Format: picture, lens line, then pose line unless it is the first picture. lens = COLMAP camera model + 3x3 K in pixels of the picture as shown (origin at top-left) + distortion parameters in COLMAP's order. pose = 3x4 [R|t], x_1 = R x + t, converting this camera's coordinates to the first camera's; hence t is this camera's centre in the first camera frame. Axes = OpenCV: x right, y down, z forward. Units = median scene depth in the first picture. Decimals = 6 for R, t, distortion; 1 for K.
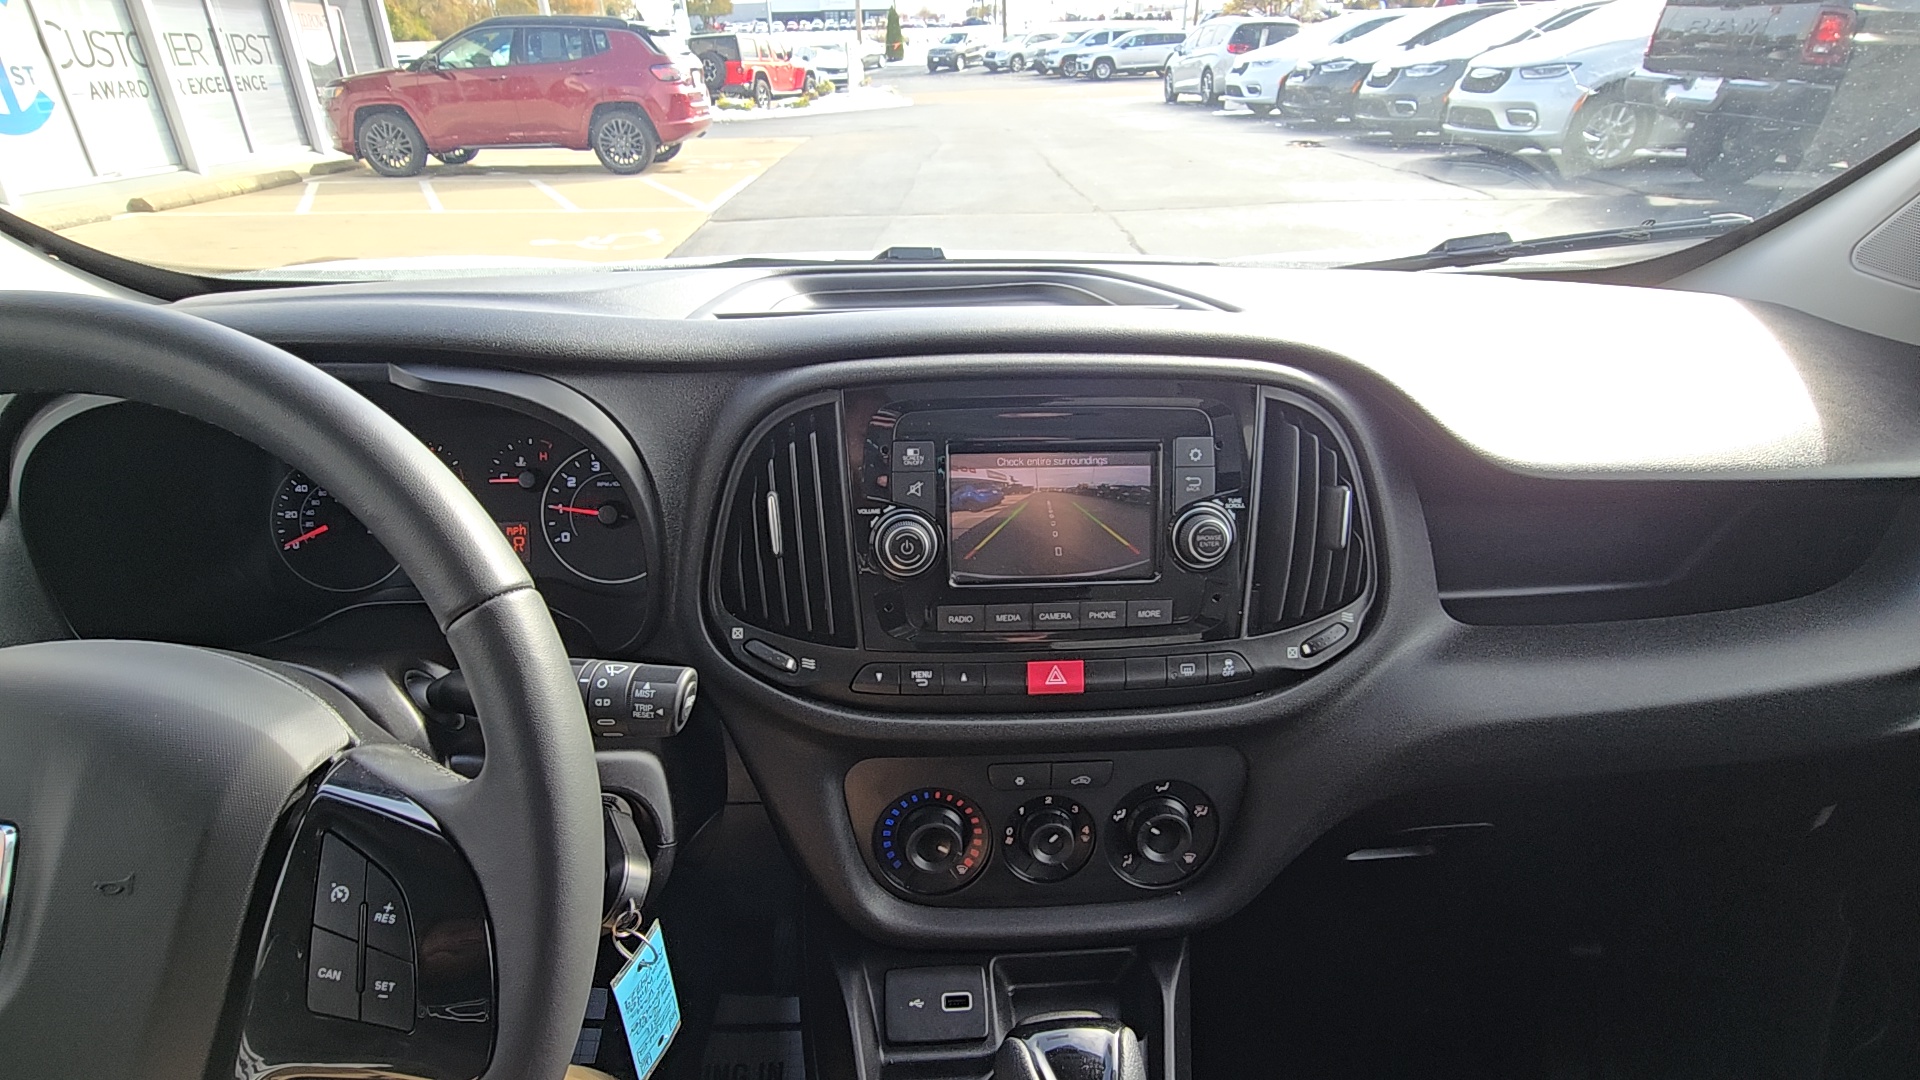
lens RADIAL K [[967.9, 0, 949.7], [0, 967.9, 546.4], [0, 0, 1]] dist [-0.001133, -0.000017]
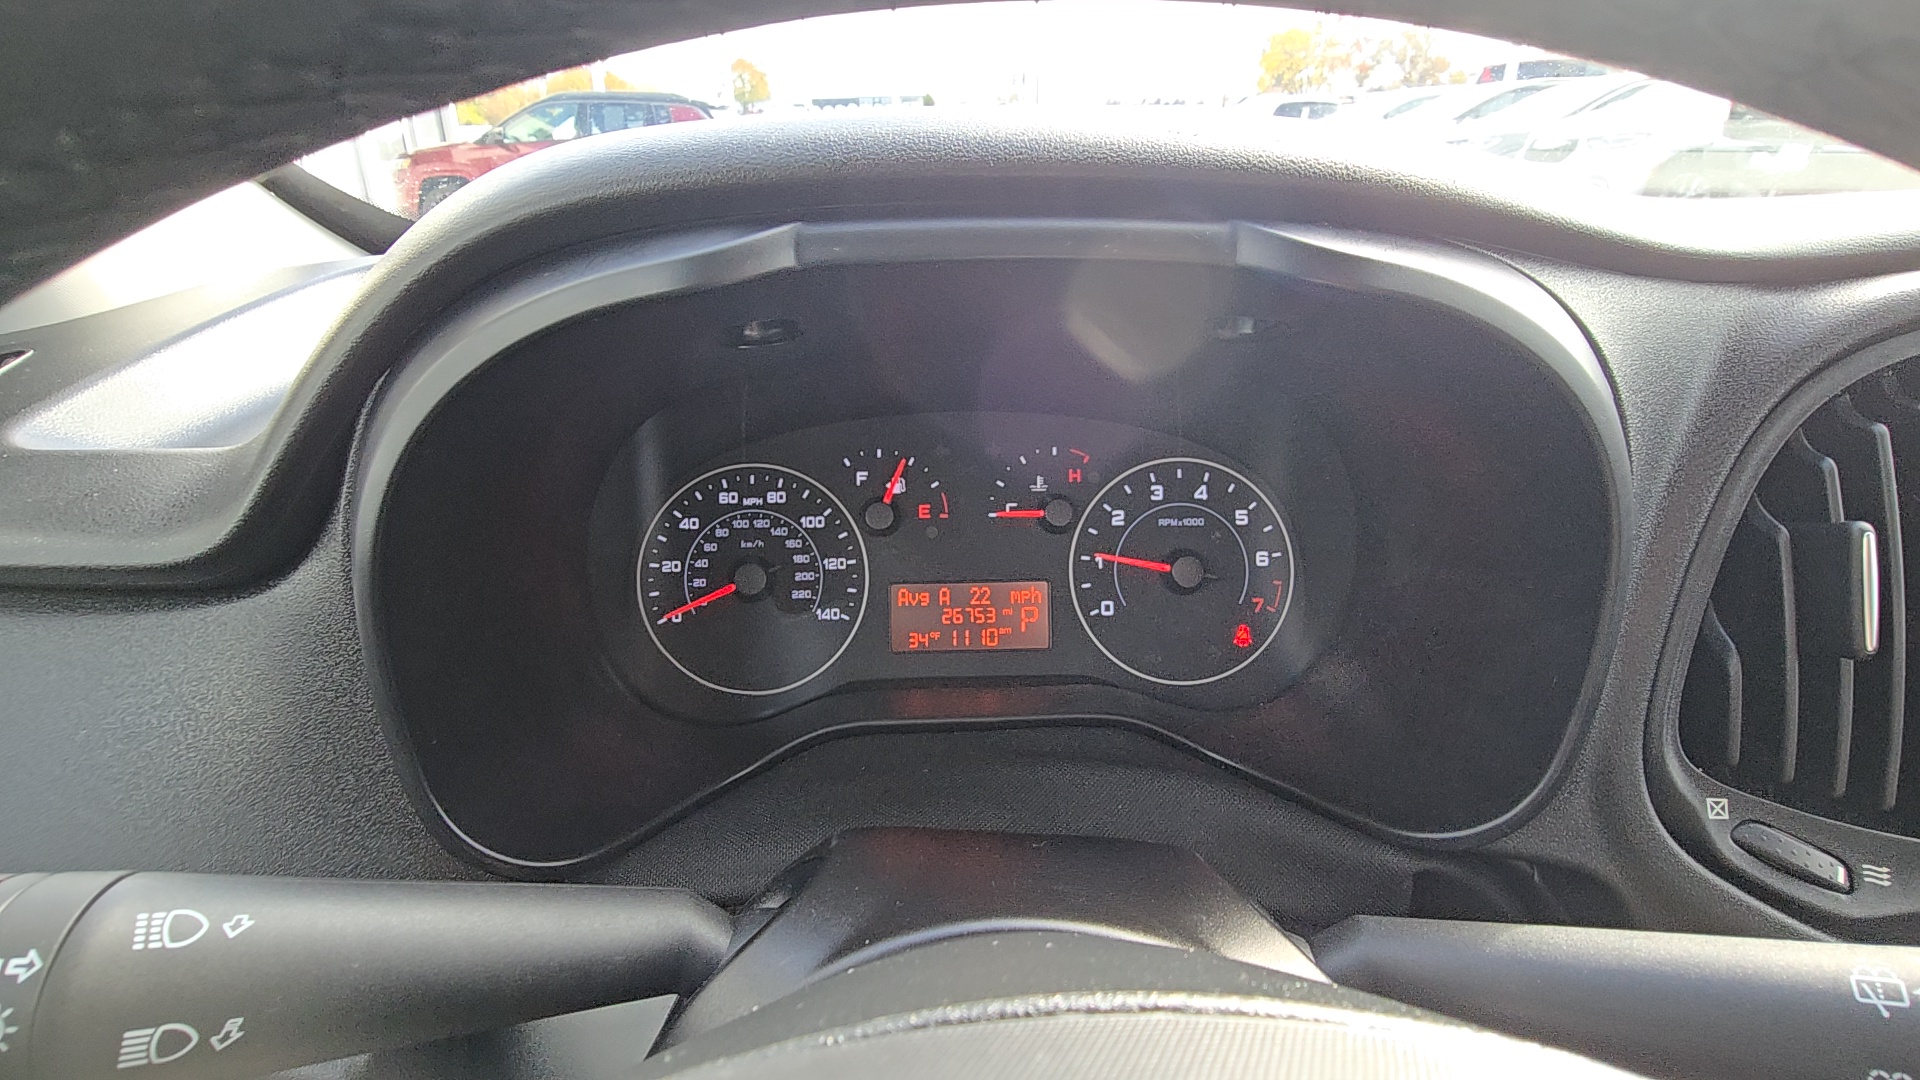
lens RADIAL K [[967.9, 0, 946.5], [0, 967.9, 541.0], [0, 0, 1]] dist [-0.001133, -0.000017]
pose [[0.999676, 0.007929, -0.024206, -0.483994], [-0.009773, 0.996980, -0.077046, -0.003982], [0.023522, 0.077258, 0.996734, 0.390876]]
